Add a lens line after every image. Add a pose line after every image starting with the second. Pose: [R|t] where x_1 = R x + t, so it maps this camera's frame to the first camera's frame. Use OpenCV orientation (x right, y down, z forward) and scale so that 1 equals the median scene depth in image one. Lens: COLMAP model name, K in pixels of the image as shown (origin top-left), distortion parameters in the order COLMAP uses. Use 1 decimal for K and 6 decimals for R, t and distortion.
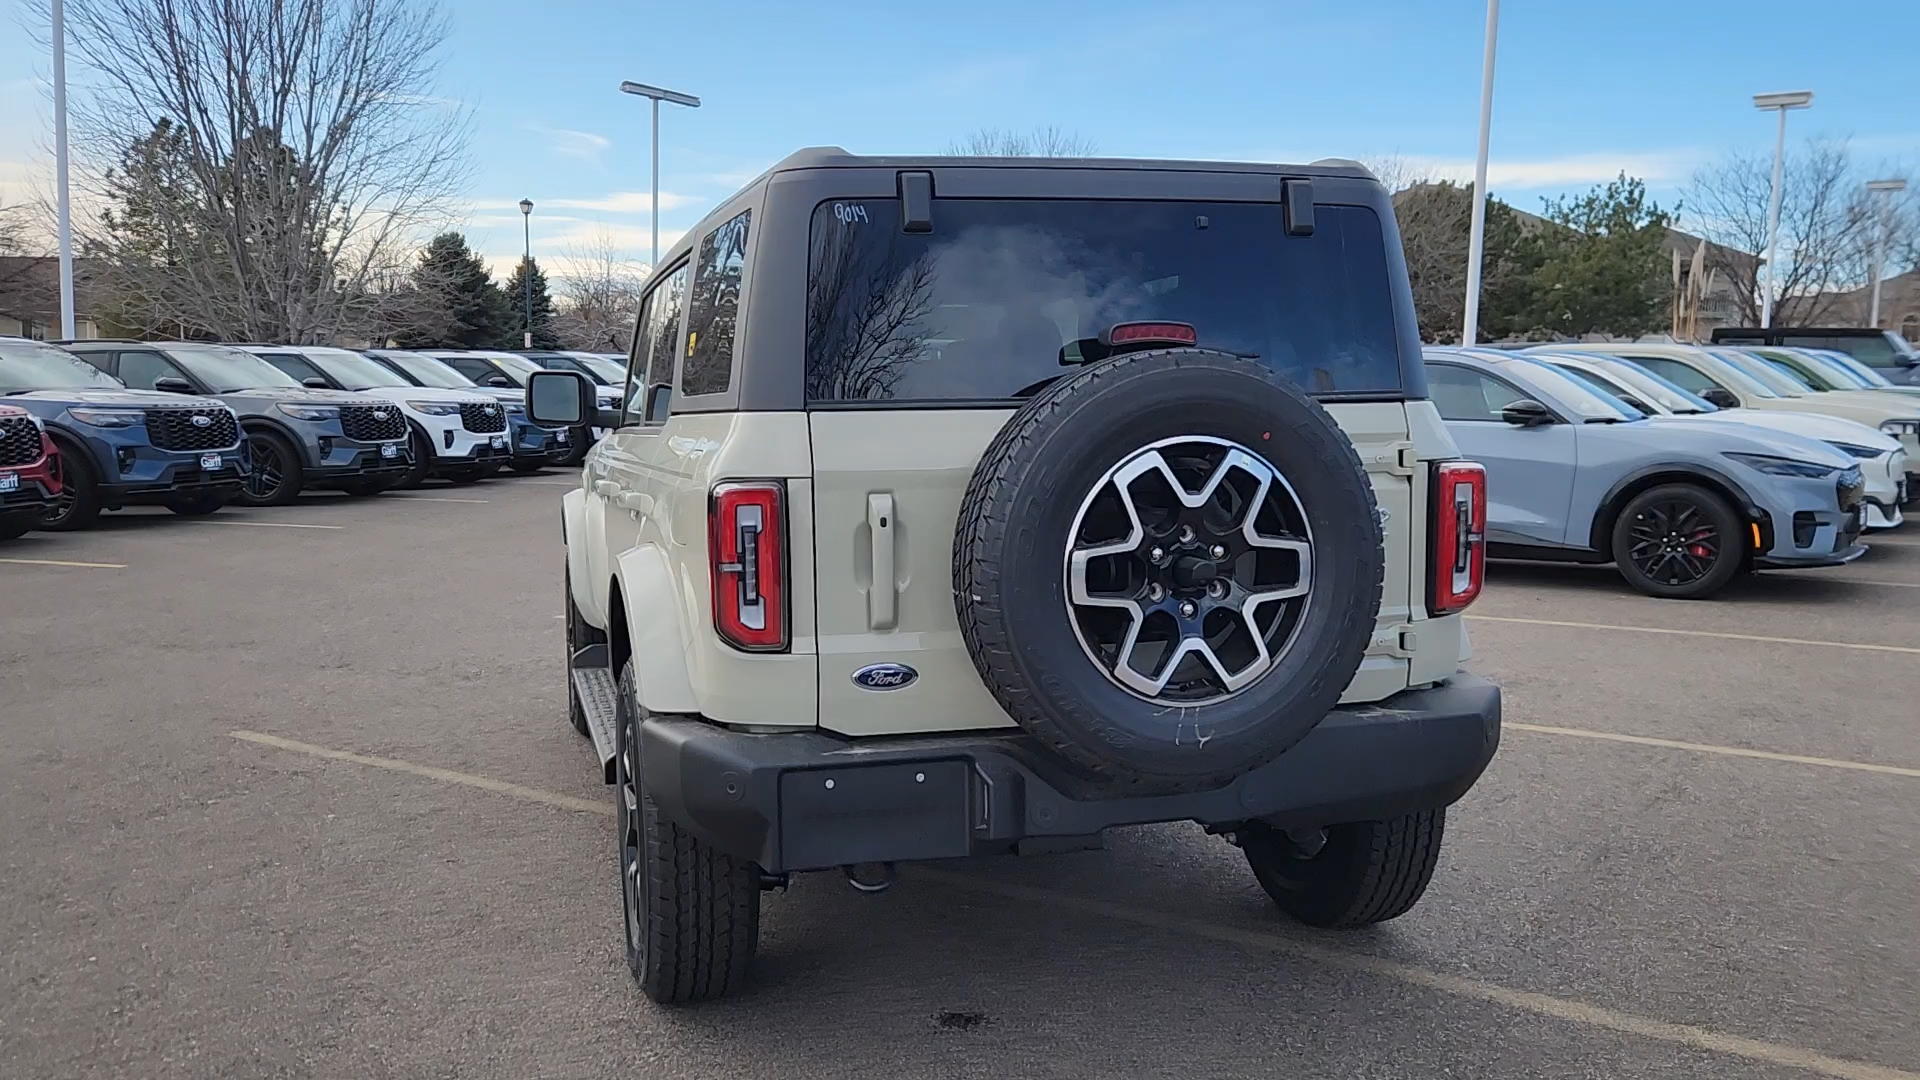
lens RADIAL K [[1640.7, 0, 951.3], [0, 1640.7, 544.4], [0, 0, 1]] dist [0.042669, -0.035643]
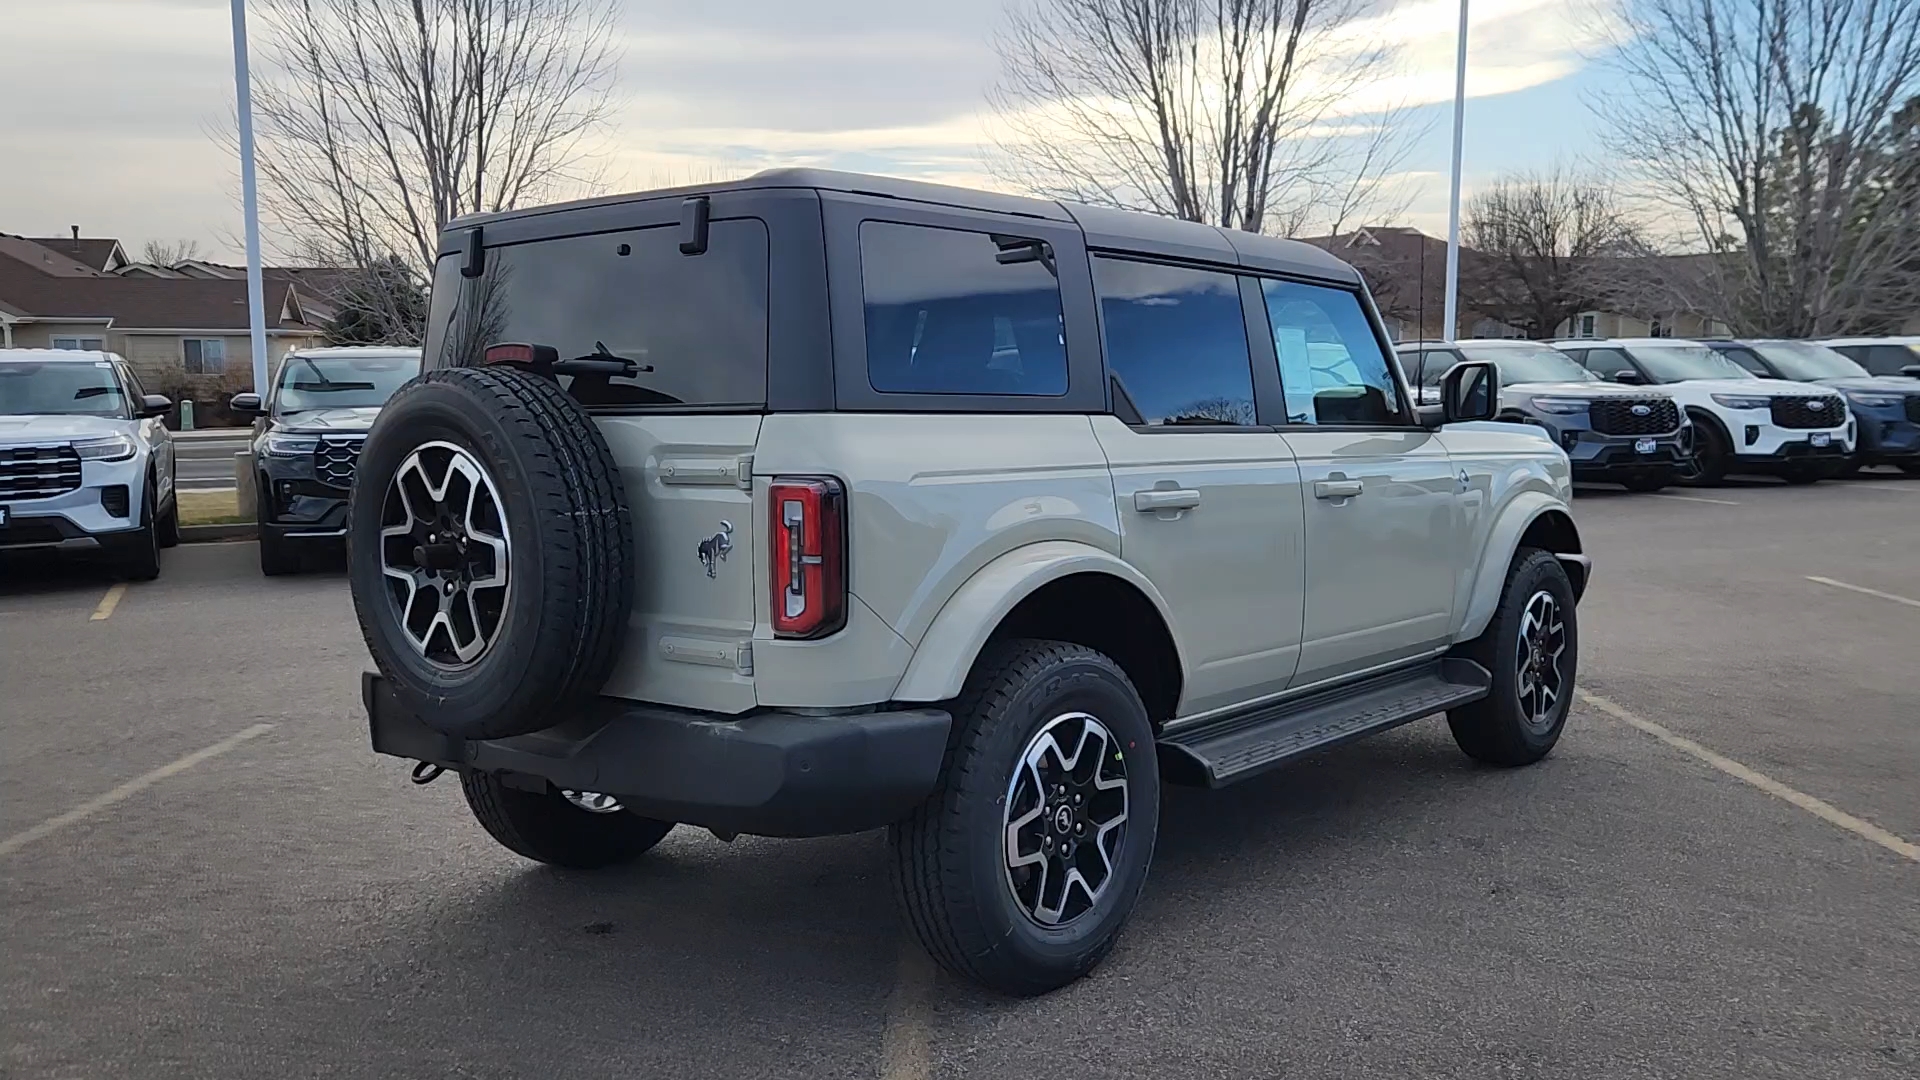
lens RADIAL K [[1640.7, 0, 936.8], [0, 1640.7, 538.7], [0, 0, 1]] dist [0.042669, -0.035643]
pose [[0.554895, 0.073136, -0.828700, 0.931475], [-0.070716, 0.996670, 0.040609, -0.048561], [0.828910, 0.036069, 0.558218, 0.443613]]
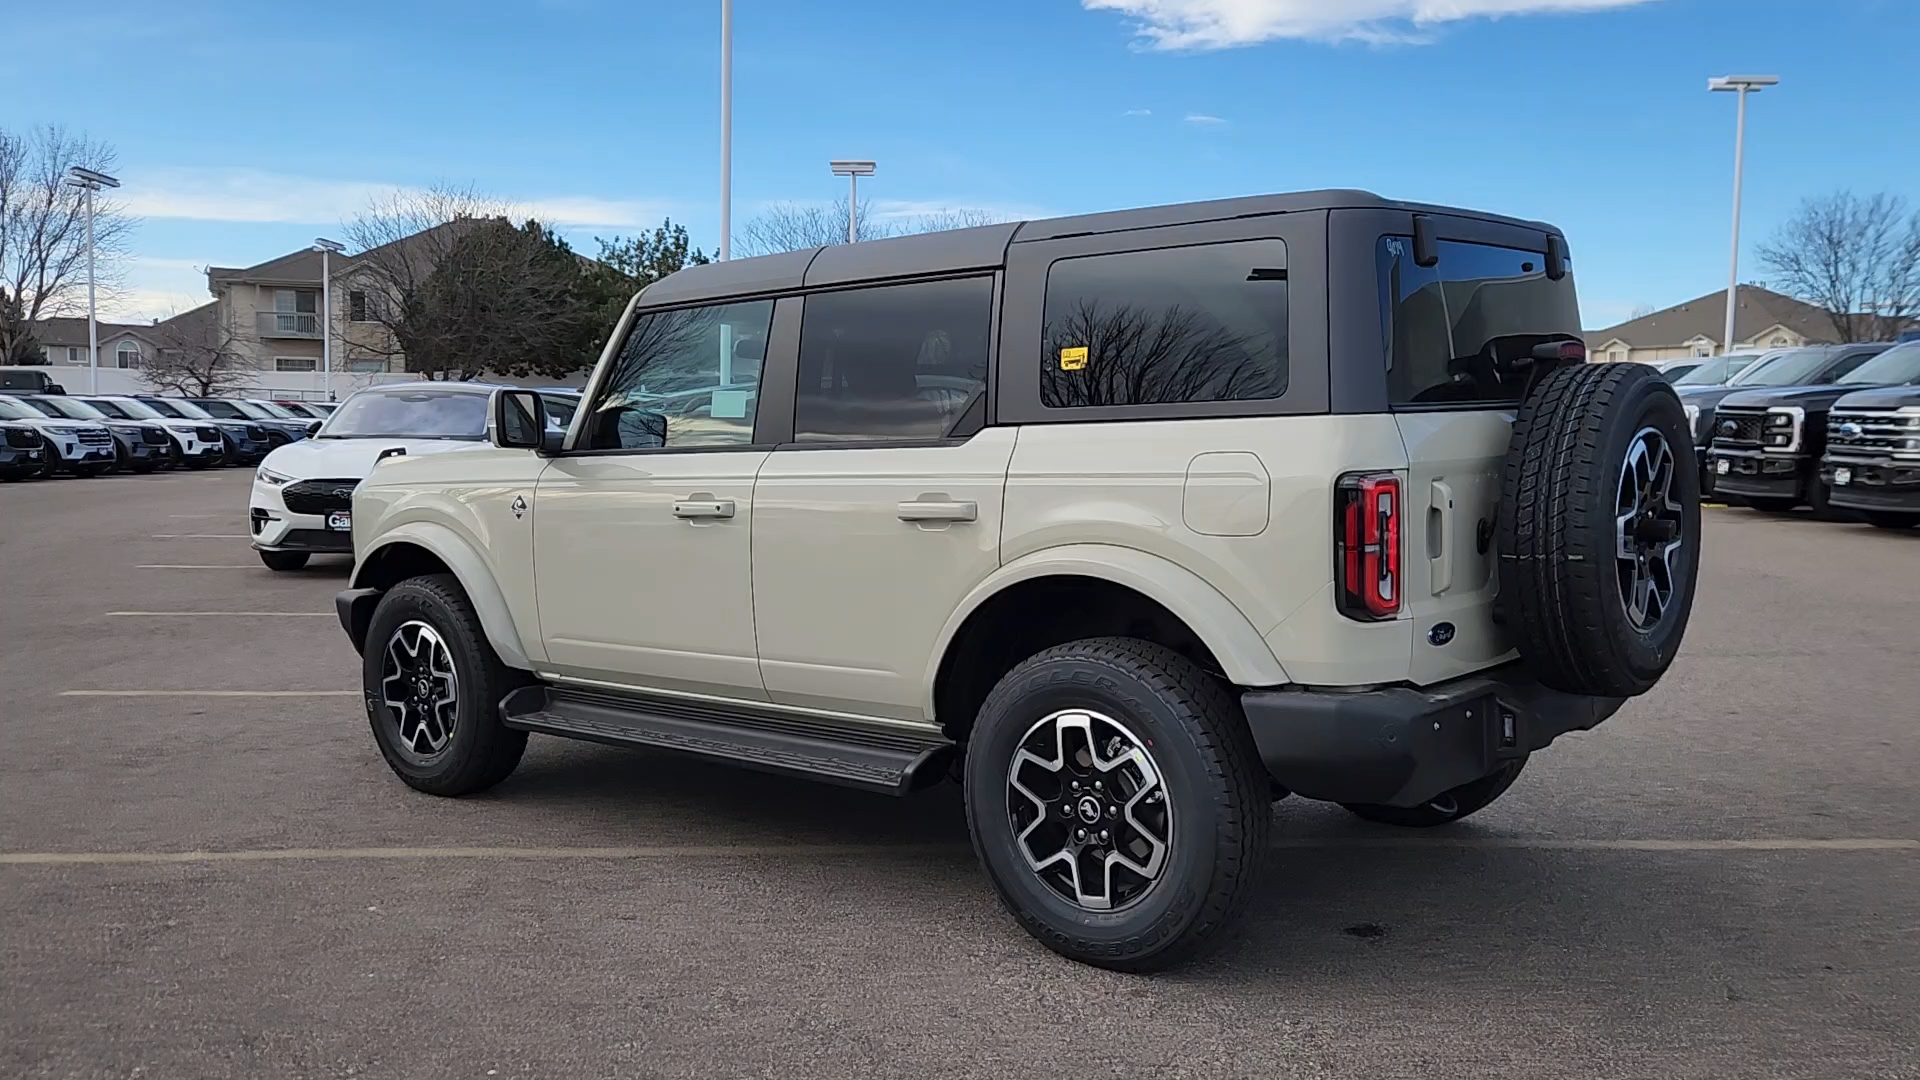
lens RADIAL K [[1640.7, 0, 953.2], [0, 1640.7, 539.7], [0, 0, 1]] dist [0.042669, -0.035643]
pose [[0.828098, -0.050784, 0.558279, -0.743969], [0.063464, 0.997978, -0.003356, -0.004744], [-0.556980, 0.038210, 0.829647, 0.146504]]
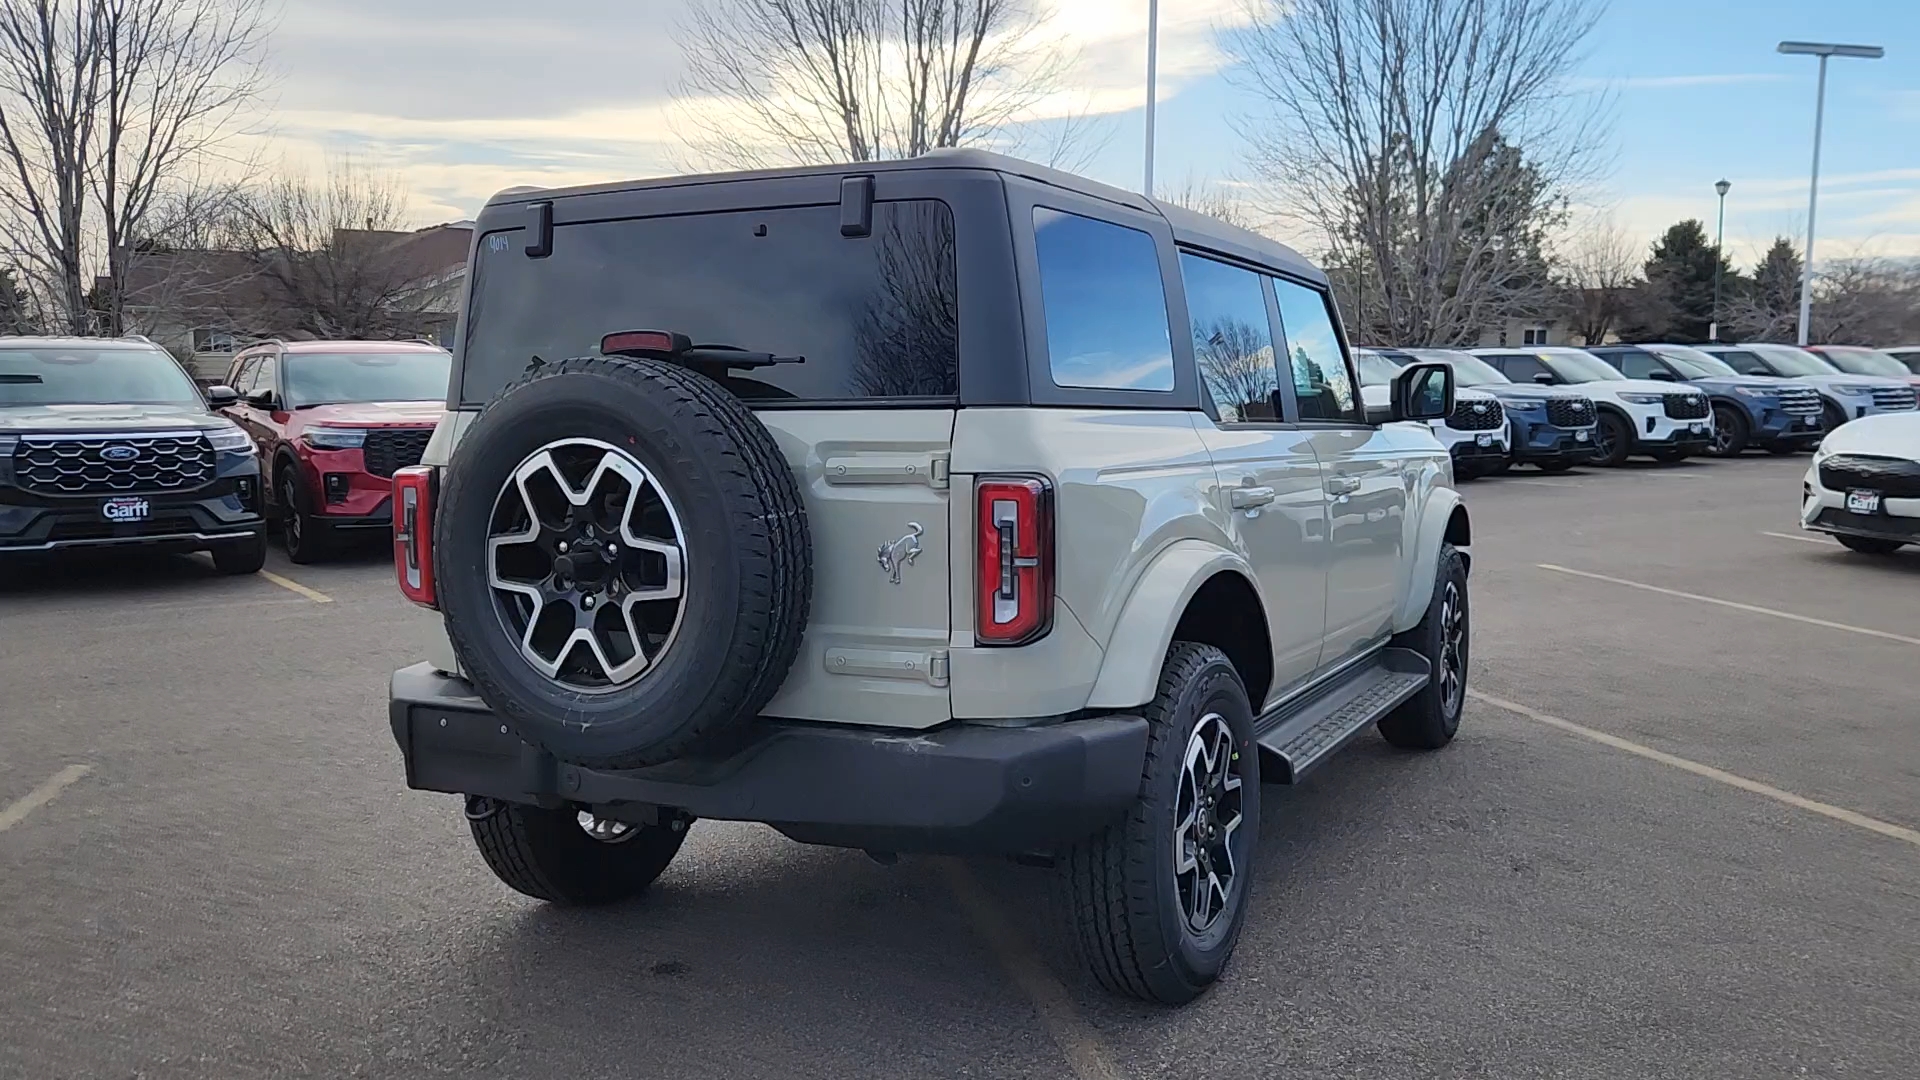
lens RADIAL K [[1640.7, 0, 945.8], [0, 1640.7, 538.8], [0, 0, 1]] dist [0.042669, -0.035643]
pose [[0.730084, 0.062275, -0.680514, 0.730980], [-0.062754, 0.997741, 0.023980, -0.028919], [0.680470, 0.025198, 0.732342, 0.266557]]
